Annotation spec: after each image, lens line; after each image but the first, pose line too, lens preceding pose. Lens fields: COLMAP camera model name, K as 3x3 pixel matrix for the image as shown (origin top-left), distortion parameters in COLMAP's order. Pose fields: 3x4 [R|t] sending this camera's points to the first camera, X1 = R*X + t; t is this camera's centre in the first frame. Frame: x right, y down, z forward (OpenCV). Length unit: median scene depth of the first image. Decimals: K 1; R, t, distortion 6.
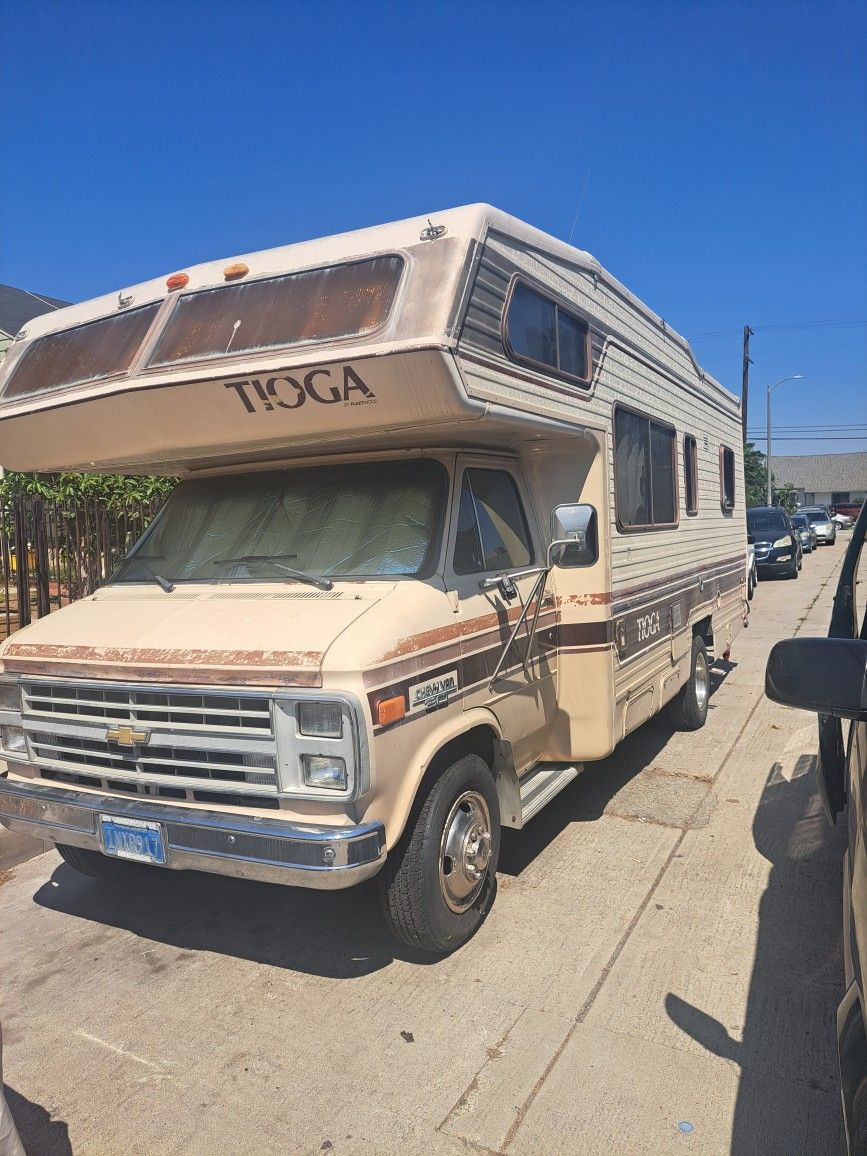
lens RADIAL K [[821.5, 0, 433.5], [0, 821.5, 578.0], [0, 0, 1]] dist [0.079309, -0.002342]
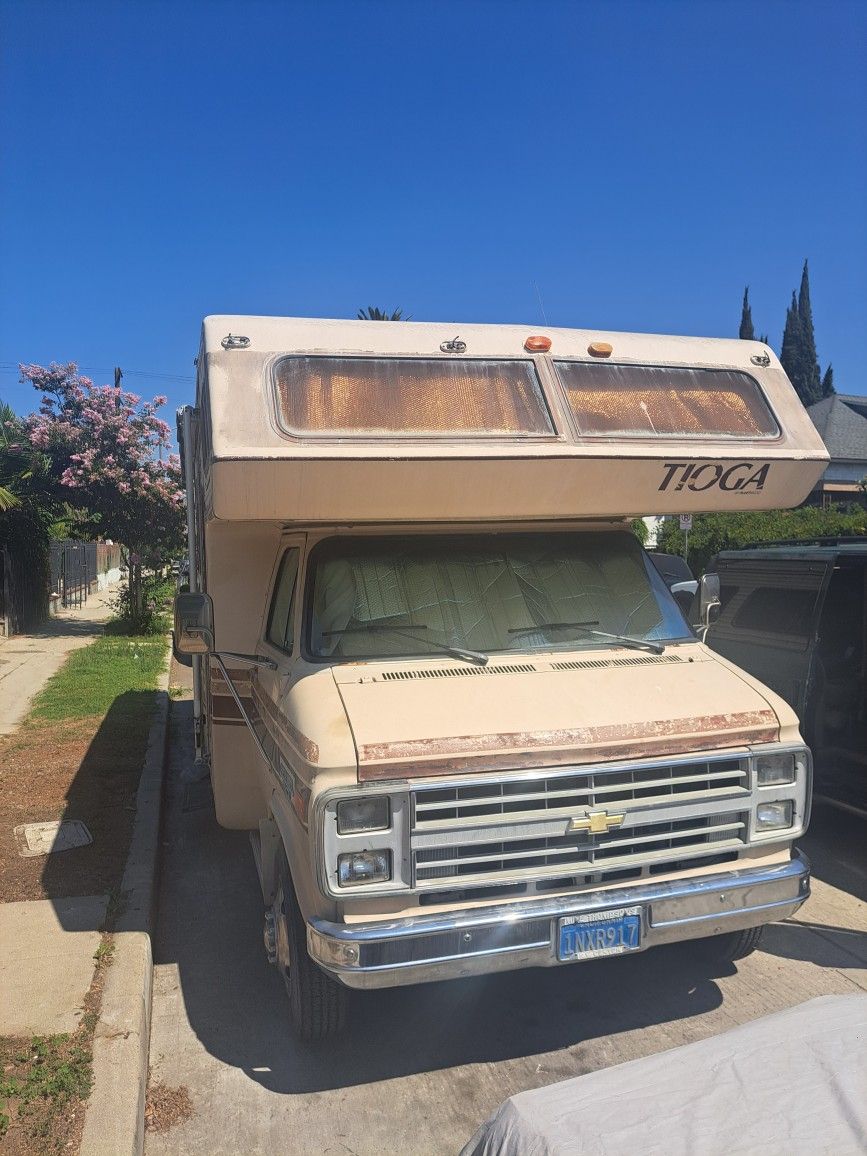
lens RADIAL K [[821.5, 0, 433.5], [0, 821.5, 578.0], [0, 0, 1]] dist [0.079309, -0.002342]
pose [[0.706115, 0.007006, 0.708062, -1.169726], [0.023952, 0.999143, -0.033771, -0.059173], [-0.707692, 0.040806, 0.705342, 0.461723]]
